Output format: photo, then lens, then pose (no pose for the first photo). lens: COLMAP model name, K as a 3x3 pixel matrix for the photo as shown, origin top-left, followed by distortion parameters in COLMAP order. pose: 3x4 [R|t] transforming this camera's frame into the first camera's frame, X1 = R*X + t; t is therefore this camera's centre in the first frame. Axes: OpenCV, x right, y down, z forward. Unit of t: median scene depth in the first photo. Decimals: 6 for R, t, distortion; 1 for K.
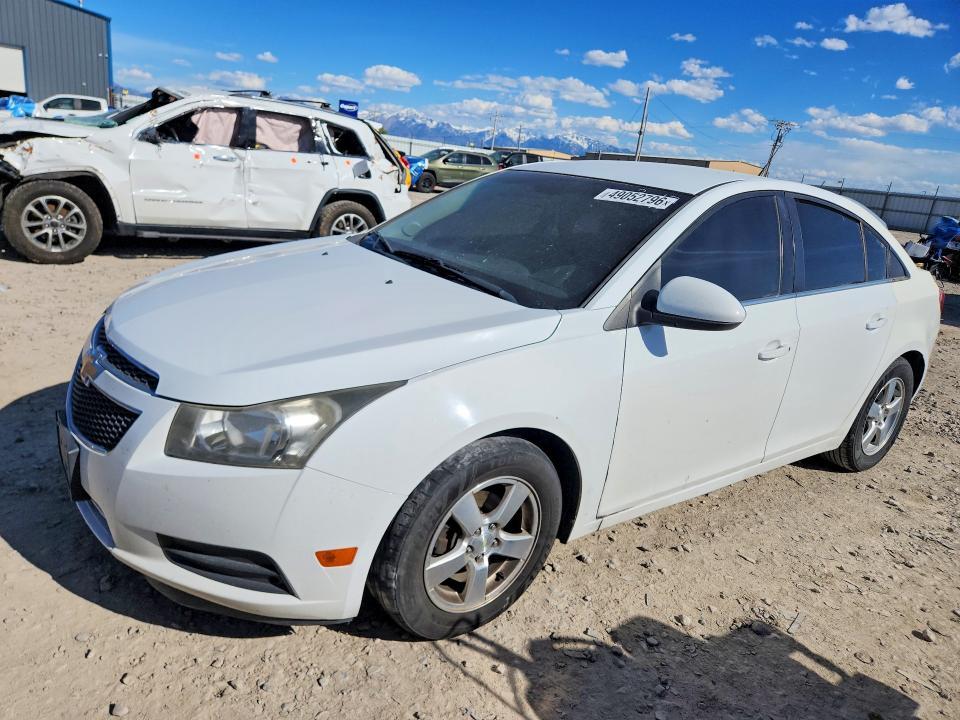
lens RADIAL K [[760.8, 0, 471.7], [0, 760.8, 360.8], [0, 0, 1]] dist [0.039449, -0.043909]
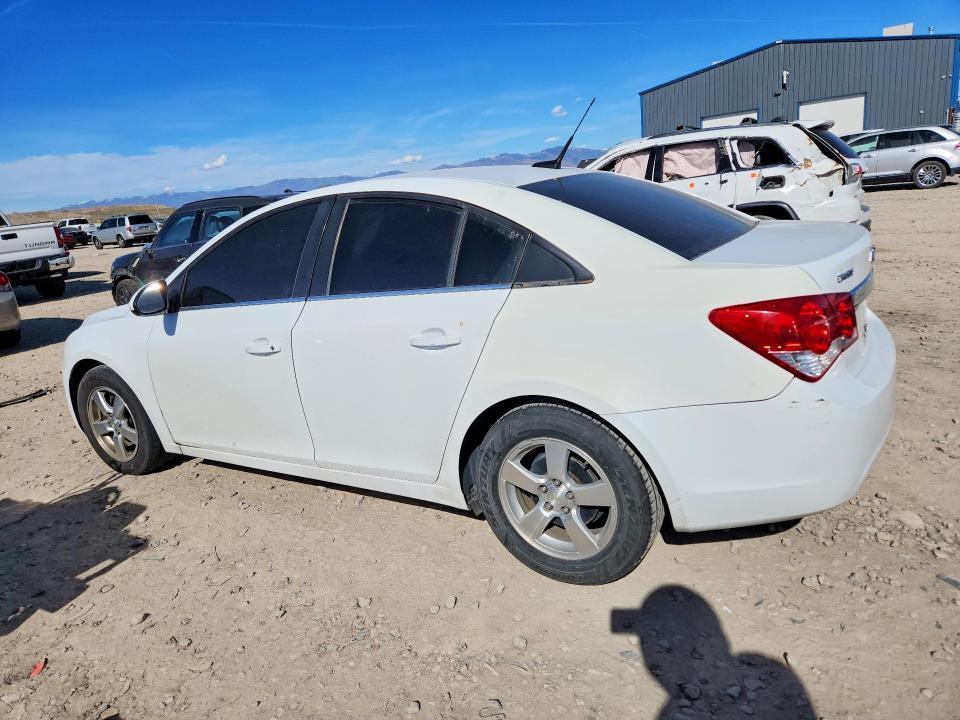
lens RADIAL K [[760.8, 0, 476.8], [0, 760.8, 361.5], [0, 0, 1]] dist [0.039449, -0.043909]
pose [[0.212949, 0.075963, -0.974106, 0.762154], [-0.119493, 0.991514, 0.051199, -0.044934], [0.969729, 0.105496, 0.220219, 0.534934]]
